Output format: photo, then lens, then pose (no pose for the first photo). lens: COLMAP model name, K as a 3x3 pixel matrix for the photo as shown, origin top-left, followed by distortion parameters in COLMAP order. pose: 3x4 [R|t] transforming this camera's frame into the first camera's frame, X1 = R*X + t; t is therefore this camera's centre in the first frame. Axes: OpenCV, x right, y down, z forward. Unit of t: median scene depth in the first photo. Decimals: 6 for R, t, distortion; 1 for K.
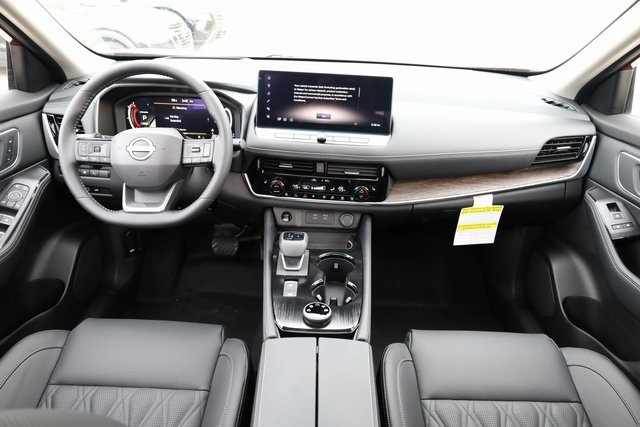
lens RADIAL K [[439.1, 0, 320.0], [0, 439.1, 213.5], [0, 0, 1]] dist [-0.000474, -0.001025]
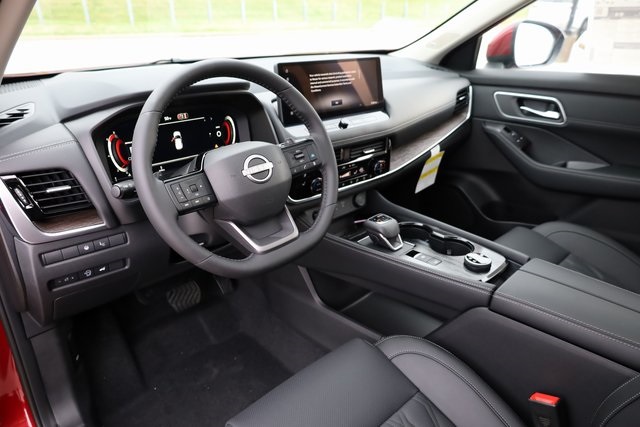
lens RADIAL K [[439.1, 0, 320.0], [0, 439.1, 213.5], [0, 0, 1]] dist [-0.000474, -0.001025]
pose [[0.708165, -0.317634, 0.630564, -0.714888], [0.331209, 0.938177, 0.100618, -0.096927], [-0.623540, 0.137594, 0.769588, 0.286224]]
